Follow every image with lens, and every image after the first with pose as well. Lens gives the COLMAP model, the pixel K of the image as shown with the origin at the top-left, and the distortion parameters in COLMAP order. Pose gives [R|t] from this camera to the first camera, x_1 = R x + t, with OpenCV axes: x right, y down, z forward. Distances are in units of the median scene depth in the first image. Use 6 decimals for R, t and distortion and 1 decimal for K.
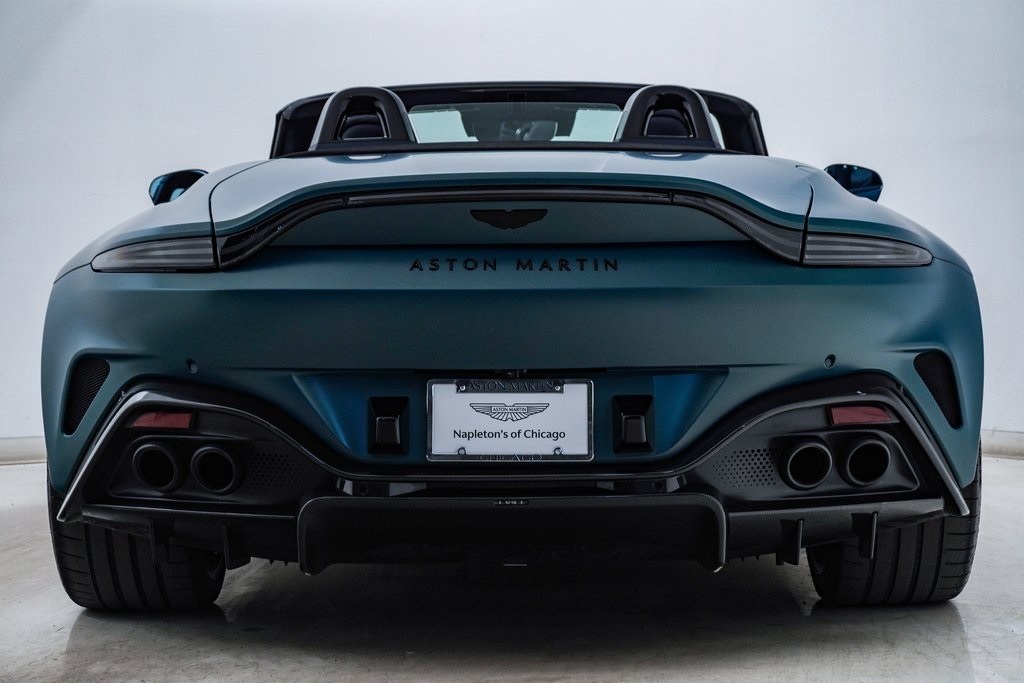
lens RADIAL K [[2207.7, 0, 515.1], [0, 2207.7, 342.6], [0, 0, 1]] dist [-0.145215, 0.000000]
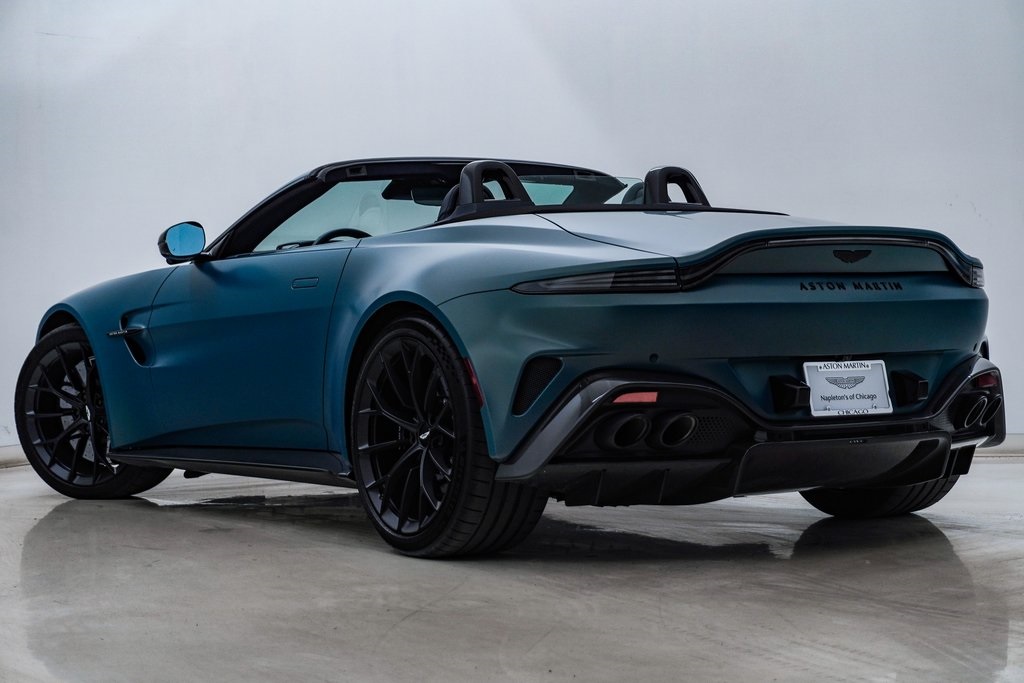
lens RADIAL K [[2207.7, 0, 506.9], [0, 2207.7, 322.2], [0, 0, 1]] dist [-0.145215, 0.000000]
pose [[0.831173, -0.011089, 0.555904, -1.043699], [0.033366, 0.998994, -0.029960, 0.027364], [-0.555012, 0.043450, 0.830707, -0.134693]]
